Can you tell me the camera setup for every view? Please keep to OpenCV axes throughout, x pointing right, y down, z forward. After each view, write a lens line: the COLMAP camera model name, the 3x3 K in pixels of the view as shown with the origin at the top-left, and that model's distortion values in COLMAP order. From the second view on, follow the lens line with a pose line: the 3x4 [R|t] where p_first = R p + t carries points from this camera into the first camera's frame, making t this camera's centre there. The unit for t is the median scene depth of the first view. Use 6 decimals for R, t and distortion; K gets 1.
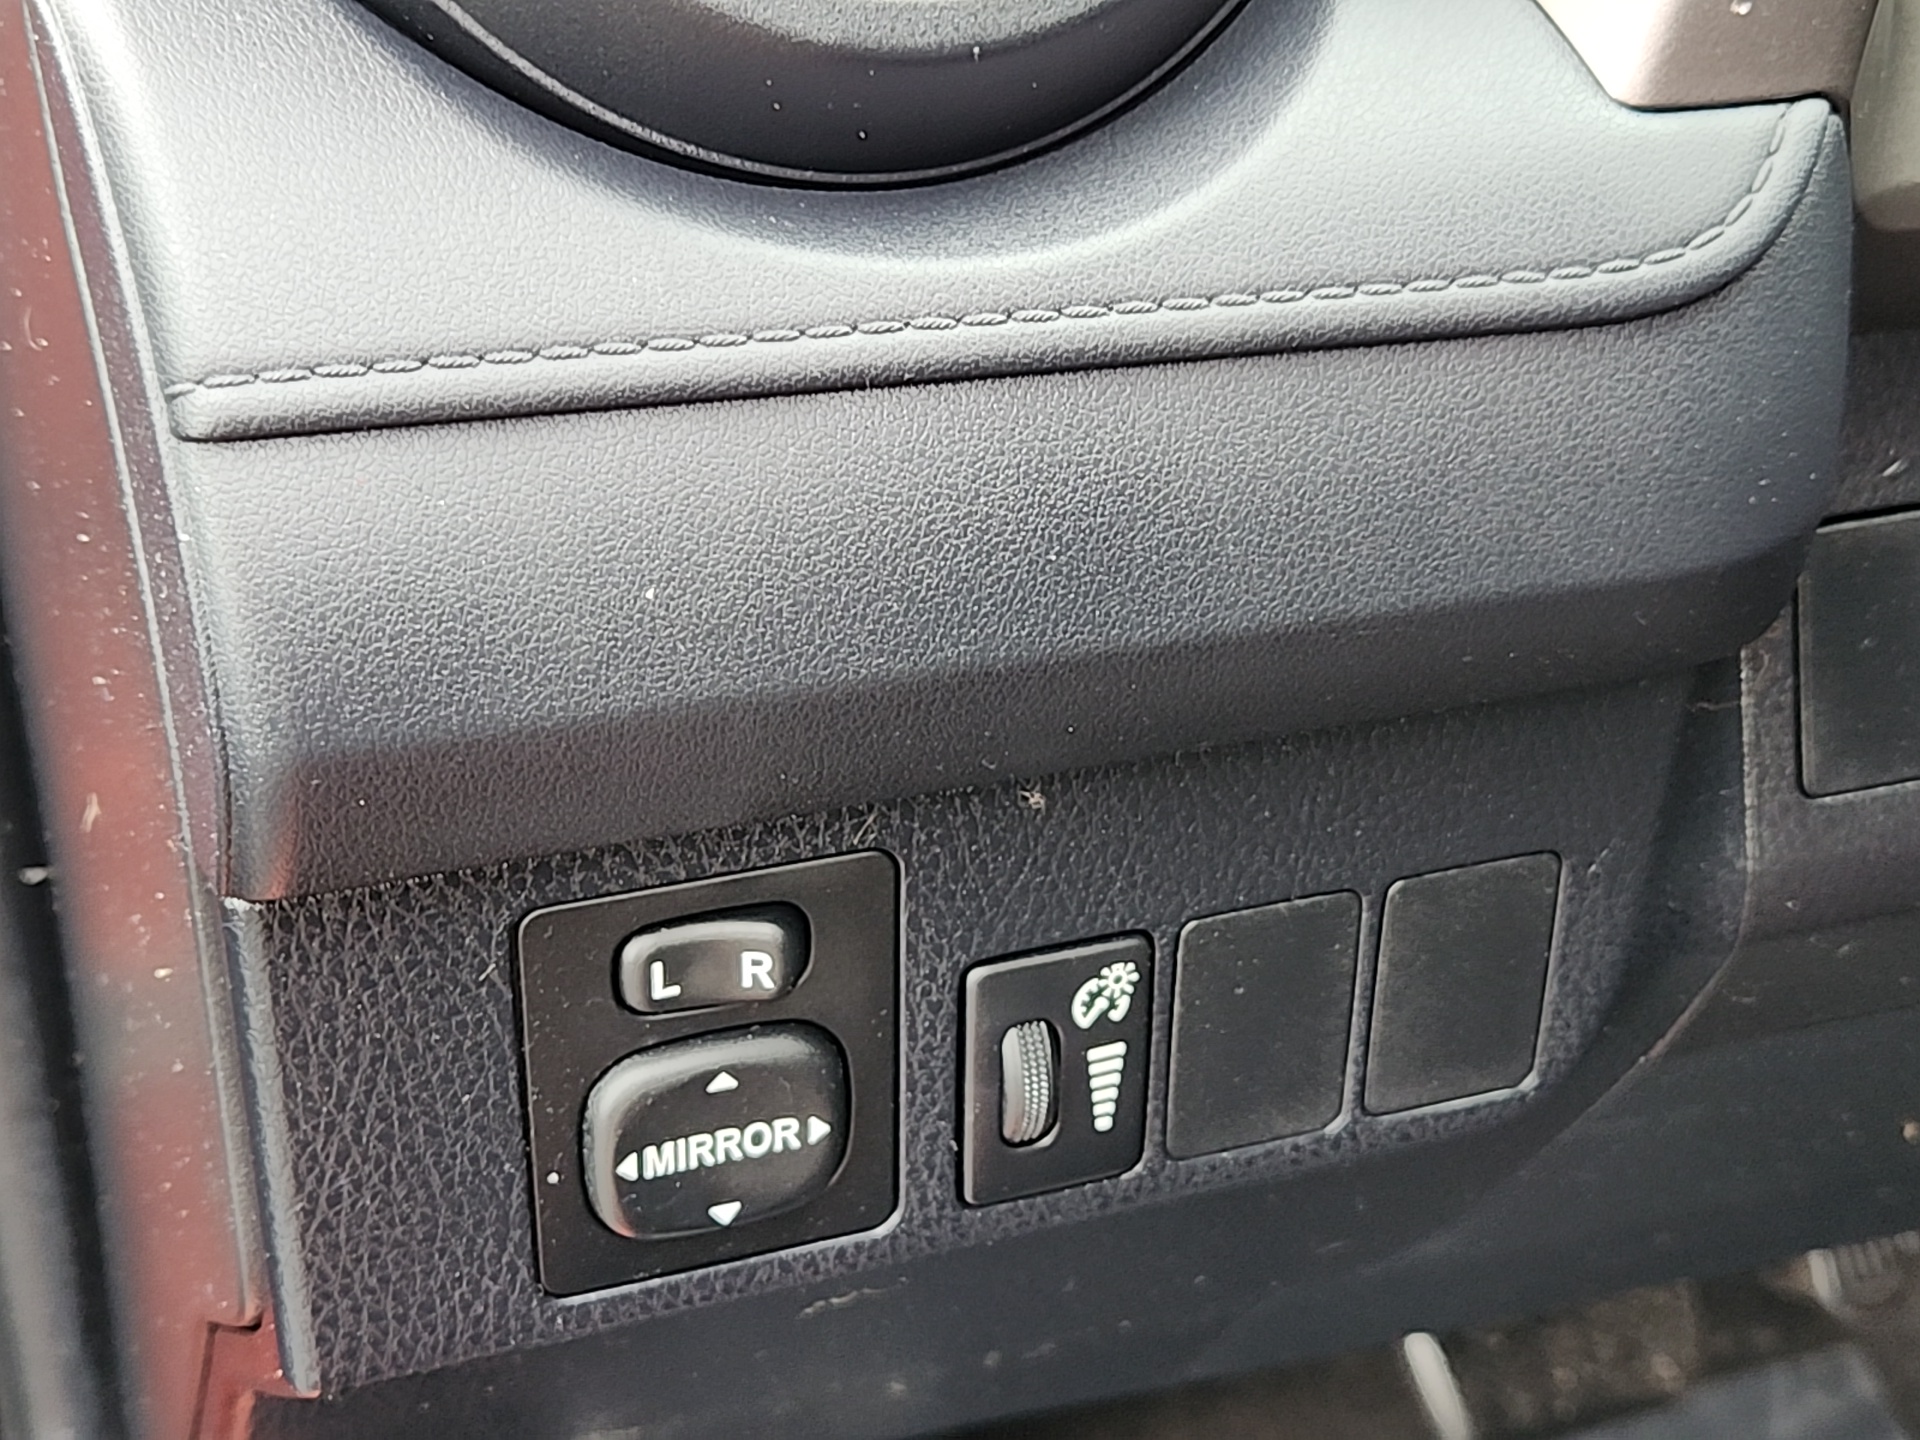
lens RADIAL K [[2977.4, 0, 960.0], [0, 2977.4, 720.0], [0, 0, 1]] dist [0.117169, -0.214601]
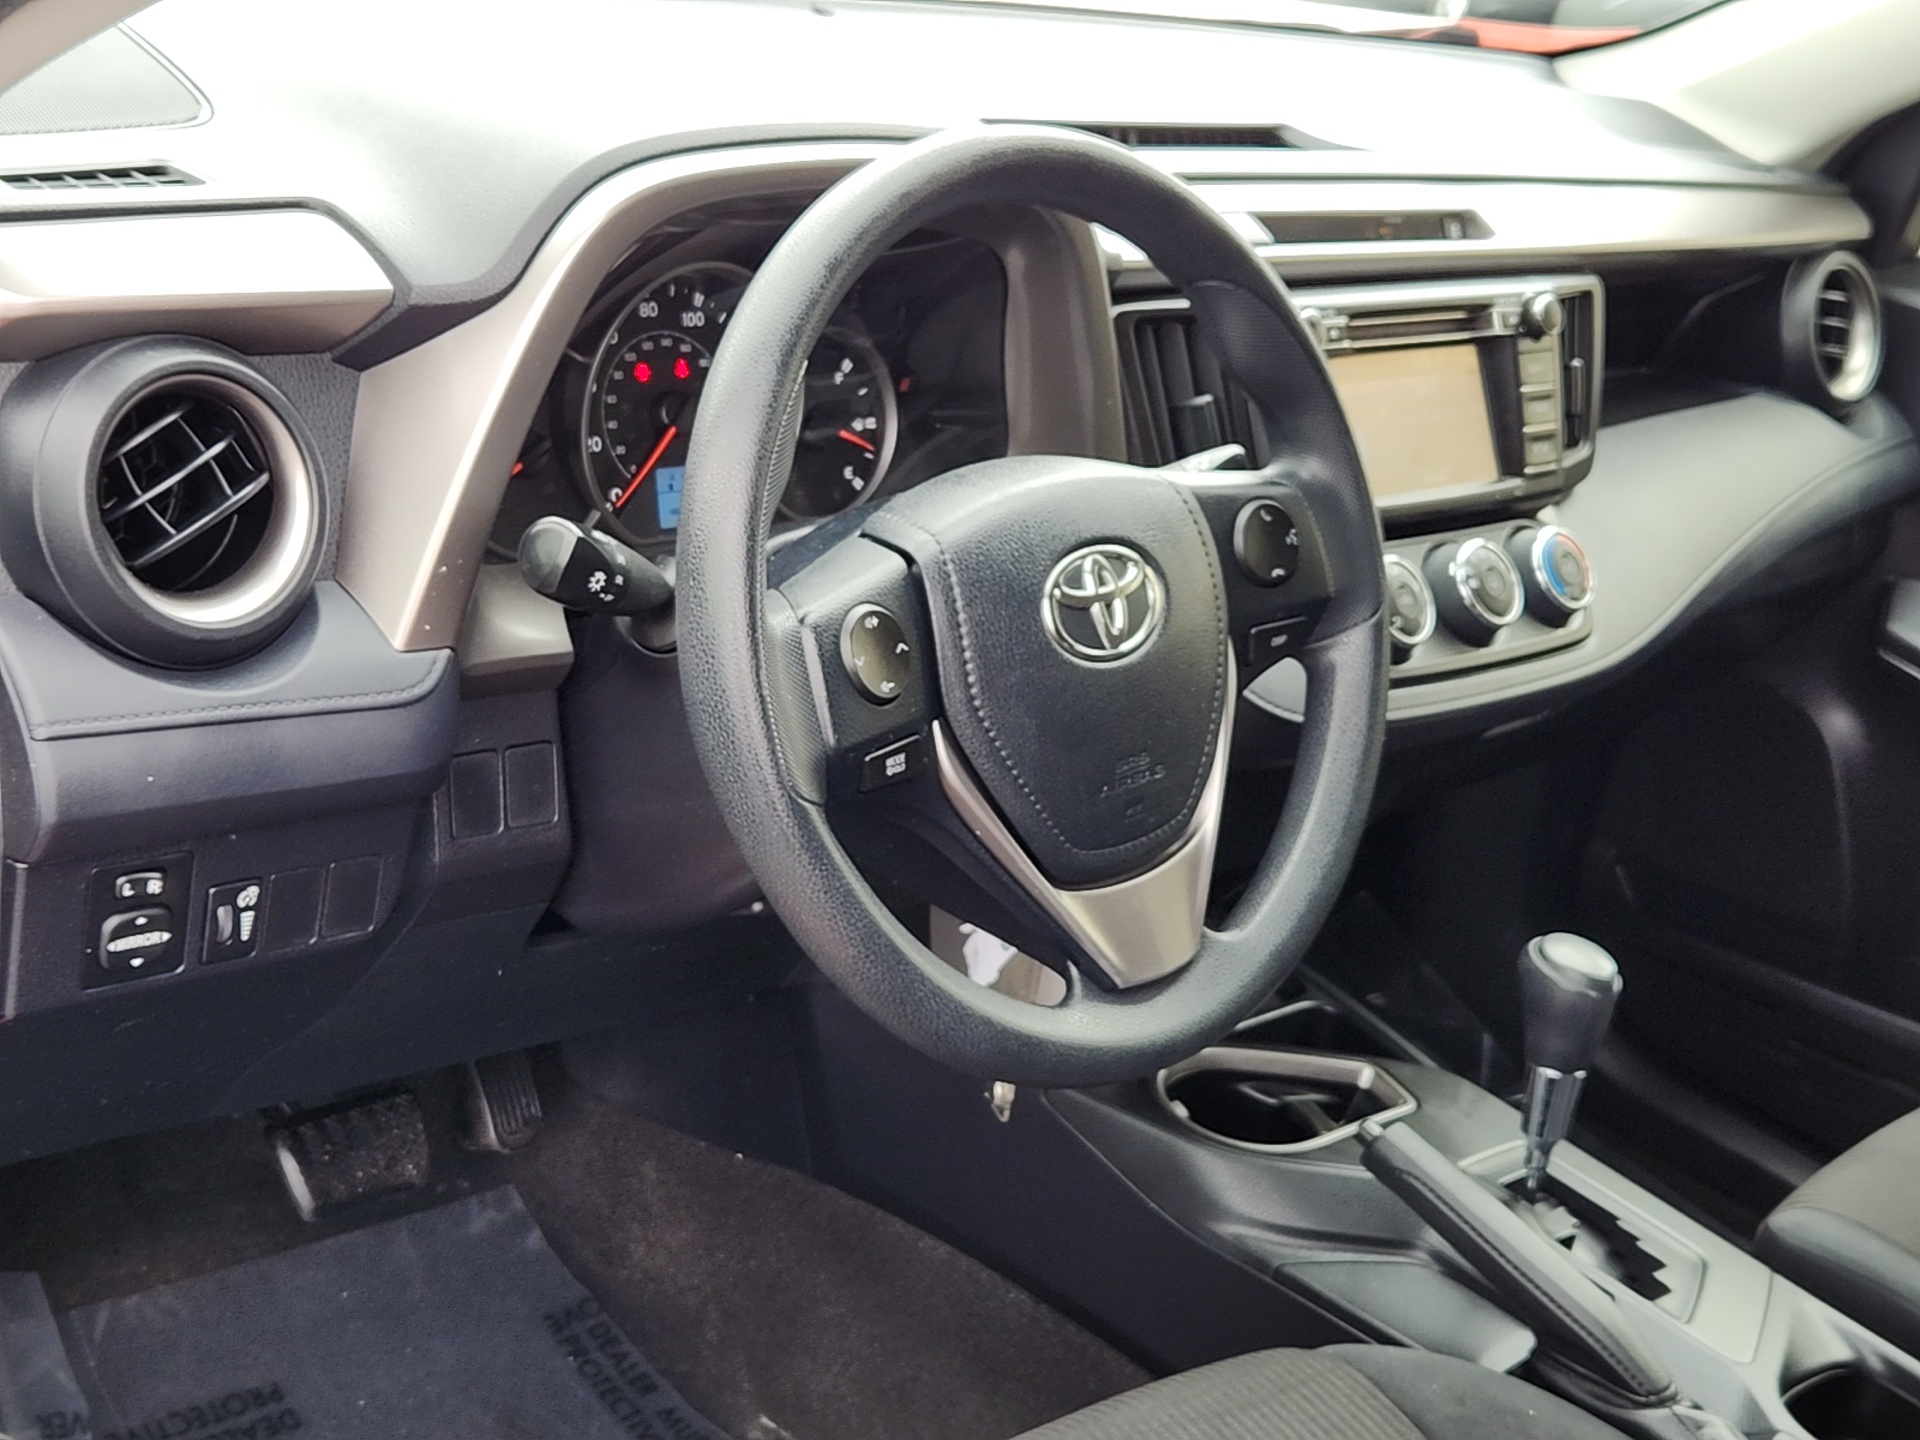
lens RADIAL K [[2977.4, 0, 960.0], [0, 2977.4, 720.0], [0, 0, 1]] dist [0.117169, -0.214601]
pose [[0.914880, 0.002160, 0.403720, -0.606568], [0.023068, 0.998072, -0.057614, 0.110105], [-0.403066, 0.062023, 0.913067, -2.531836]]
